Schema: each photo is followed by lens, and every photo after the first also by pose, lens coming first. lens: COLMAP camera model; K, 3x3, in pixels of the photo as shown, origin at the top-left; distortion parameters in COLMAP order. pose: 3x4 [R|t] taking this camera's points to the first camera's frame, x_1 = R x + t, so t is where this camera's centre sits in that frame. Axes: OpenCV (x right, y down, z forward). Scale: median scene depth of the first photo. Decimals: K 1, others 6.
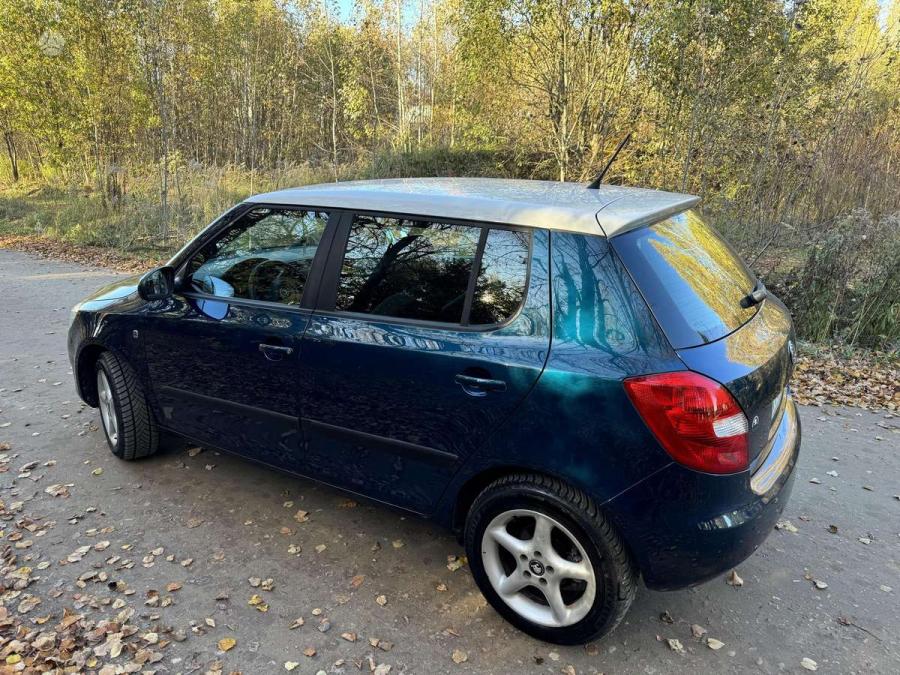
lens RADIAL K [[646.9, 0, 448.9], [0, 646.9, 340.8], [0, 0, 1]] dist [0.008939, -0.037754]
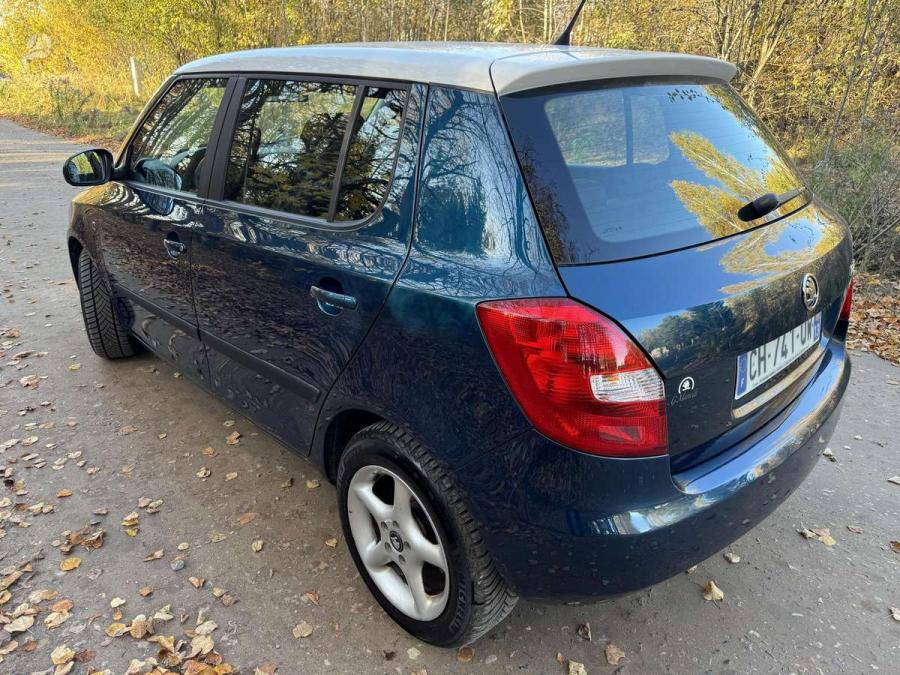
lens RADIAL K [[646.9, 0, 448.9], [0, 646.9, 340.8], [0, 0, 1]] dist [0.008939, -0.037754]
pose [[0.972050, 0.097619, -0.213517, 0.332277], [-0.076585, 0.991553, 0.104678, 0.026720], [0.221932, -0.085400, 0.971315, 0.277982]]
